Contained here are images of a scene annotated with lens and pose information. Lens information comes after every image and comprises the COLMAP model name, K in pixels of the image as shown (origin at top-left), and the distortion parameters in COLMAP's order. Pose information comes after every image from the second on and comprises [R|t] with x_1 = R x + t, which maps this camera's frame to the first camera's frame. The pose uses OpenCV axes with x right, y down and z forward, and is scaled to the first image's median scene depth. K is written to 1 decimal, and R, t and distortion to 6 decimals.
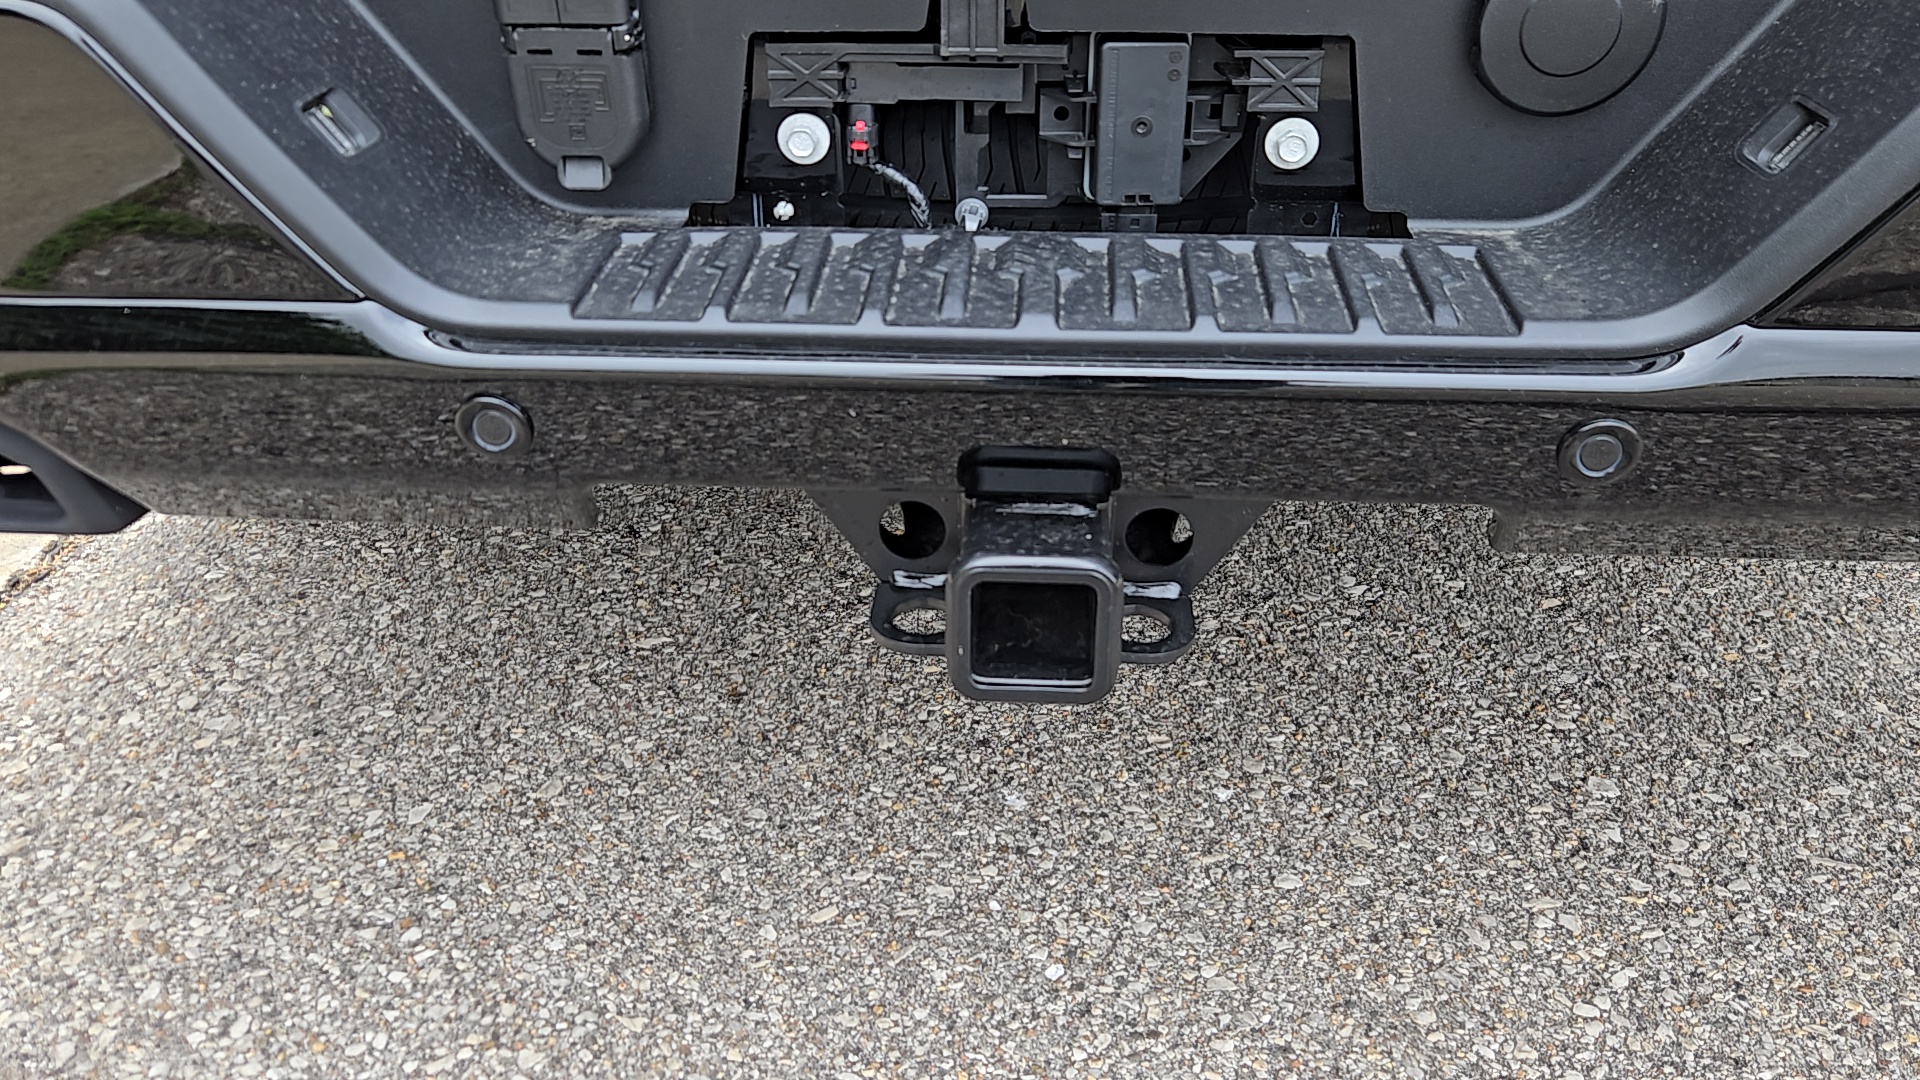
lens RADIAL K [[1604.6, 0, 953.7], [0, 1604.6, 527.6], [0, 0, 1]] dist [0.009024, -0.000484]
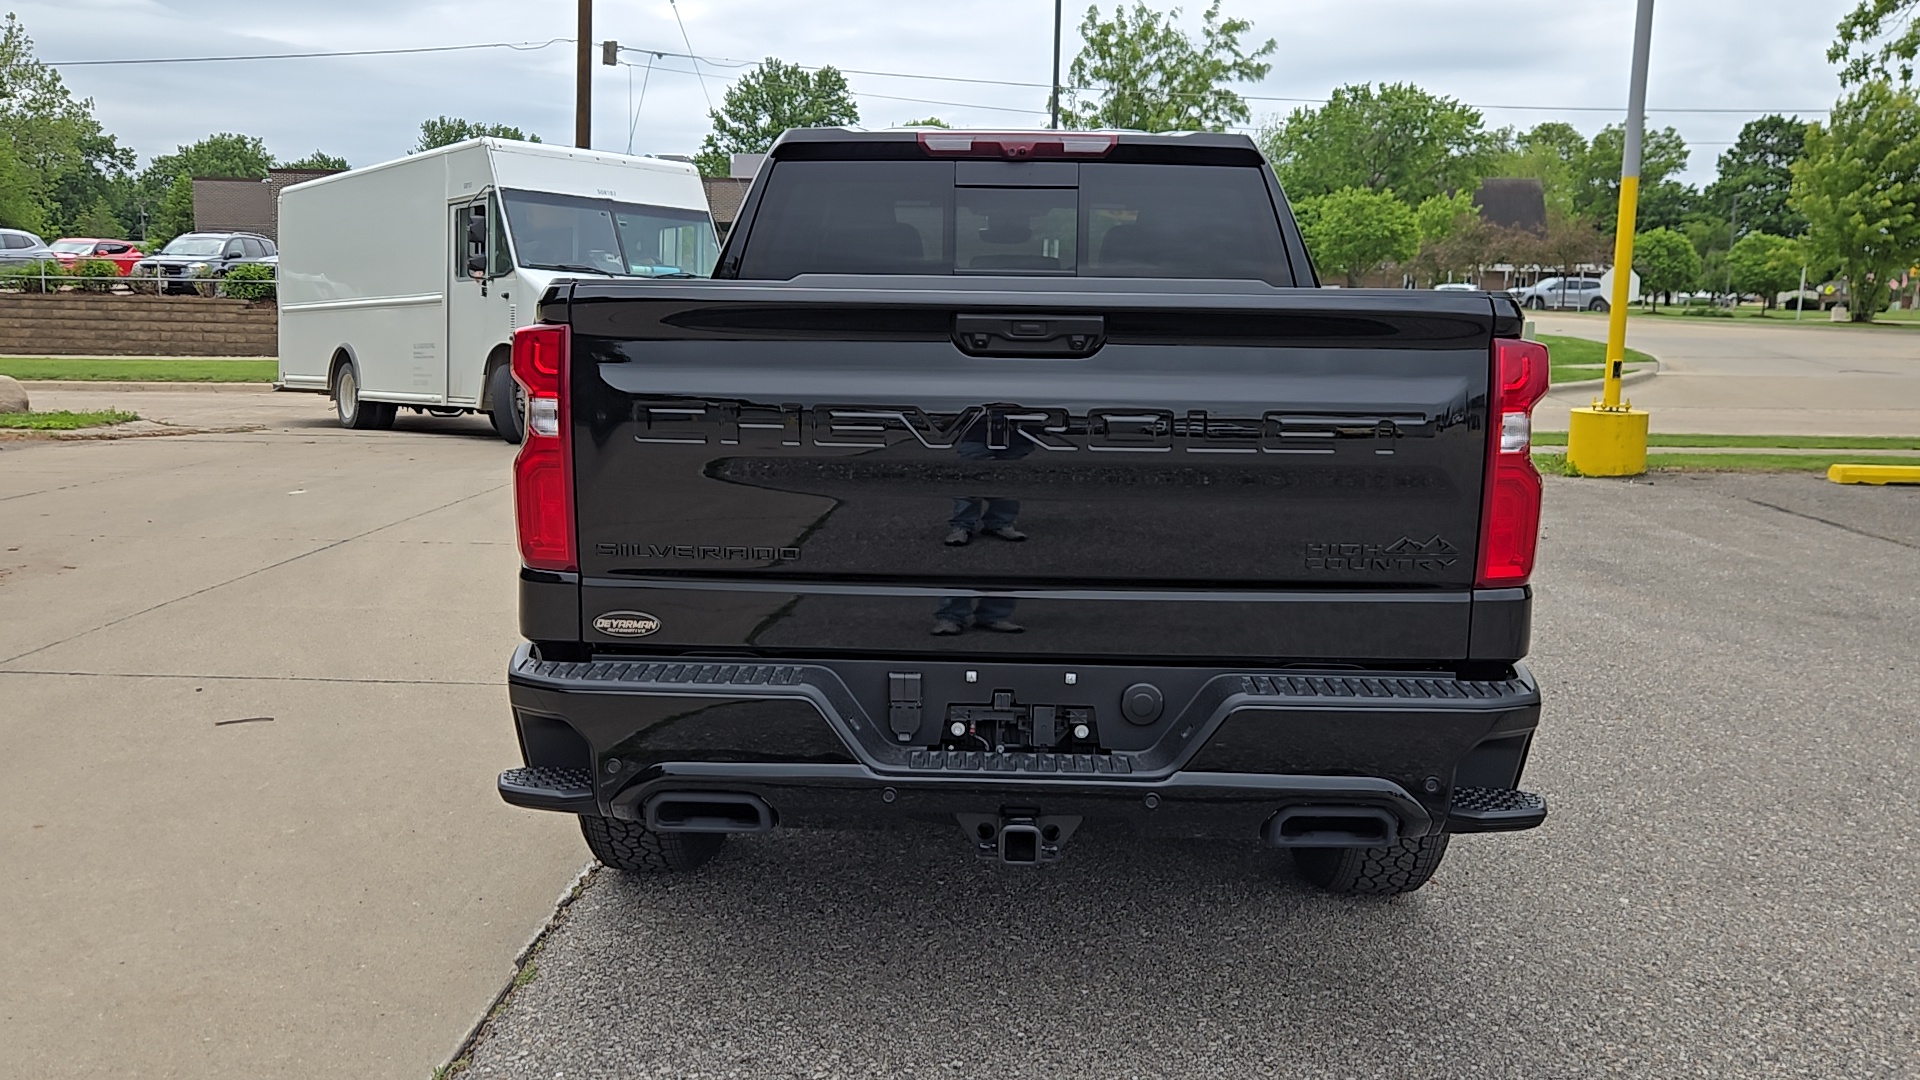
lens RADIAL K [[1582.1, 0, 948.1], [0, 1582.1, 534.5], [0, 0, 1]] dist [0.023996, -0.004379]
pose [[0.998872, 0.017680, 0.044076, -0.298320], [0.000108, 0.927265, -0.374406, 0.768324], [-0.047489, 0.373988, 0.926217, -2.771164]]
